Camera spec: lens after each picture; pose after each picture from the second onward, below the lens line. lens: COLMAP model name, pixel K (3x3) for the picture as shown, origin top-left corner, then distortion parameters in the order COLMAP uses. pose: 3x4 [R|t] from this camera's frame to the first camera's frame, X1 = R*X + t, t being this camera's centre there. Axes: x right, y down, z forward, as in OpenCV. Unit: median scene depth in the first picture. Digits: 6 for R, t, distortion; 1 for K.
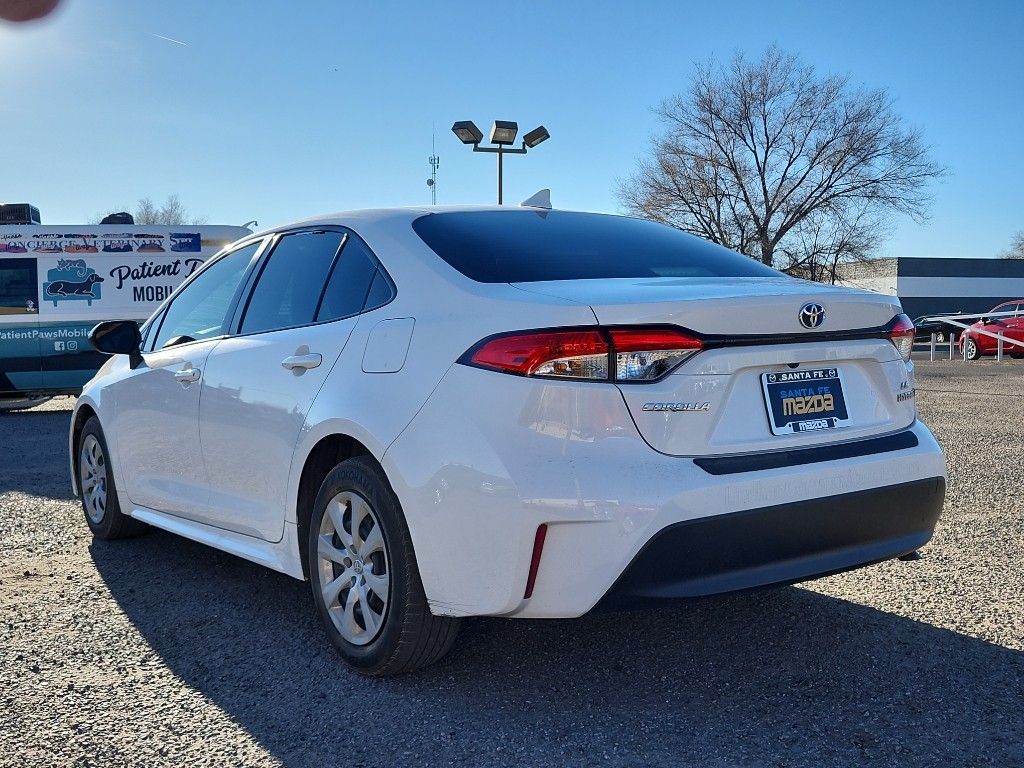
lens RADIAL K [[1041.6, 0, 485.2], [0, 1041.6, 380.3], [0, 0, 1]] dist [0.021316, 0.004051]
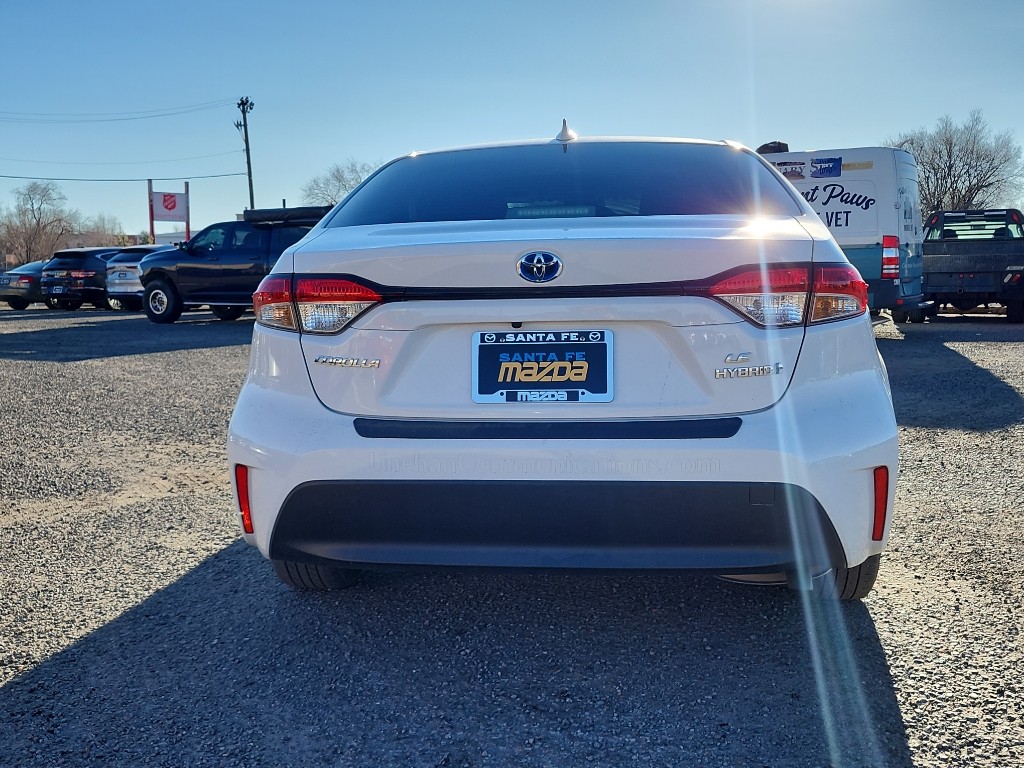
lens RADIAL K [[1024.5, 0, 486.8], [0, 1024.5, 381.3], [0, 0, 1]] dist [0.192169, -0.382761]
pose [[0.759896, 0.086280, -0.644293, 0.807283], [-0.039744, 0.995465, 0.086431, -0.038991], [0.648829, -0.040071, 0.759879, 0.331243]]
